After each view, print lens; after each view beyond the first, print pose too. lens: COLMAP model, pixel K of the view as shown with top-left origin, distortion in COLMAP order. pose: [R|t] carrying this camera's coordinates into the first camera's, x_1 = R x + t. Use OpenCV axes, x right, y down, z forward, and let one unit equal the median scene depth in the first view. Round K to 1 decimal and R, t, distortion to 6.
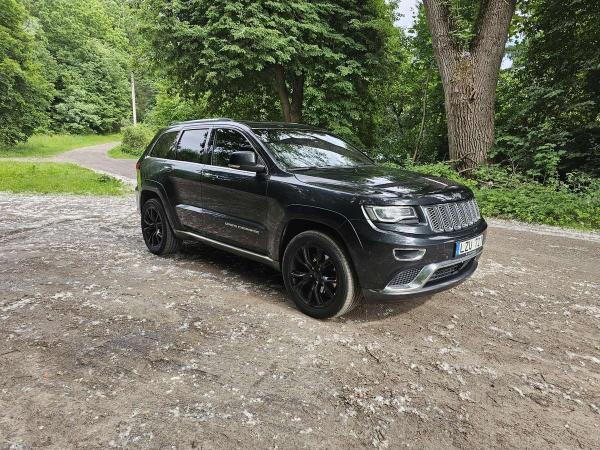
lens RADIAL K [[425.3, 0, 303.6], [0, 425.3, 223.9], [0, 0, 1]] dist [0.009234, -0.005581]
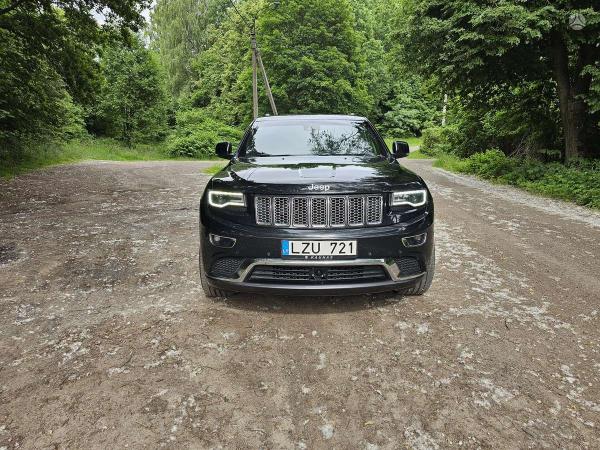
lens RADIAL K [[425.3, 0, 303.6], [0, 425.3, 223.9], [0, 0, 1]] dist [0.009234, -0.005581]
pose [[0.685649, 0.109833, -0.719599, 0.282591], [-0.114858, 0.992492, 0.042046, -0.008005], [0.718814, 0.053823, 0.693116, 0.121989]]
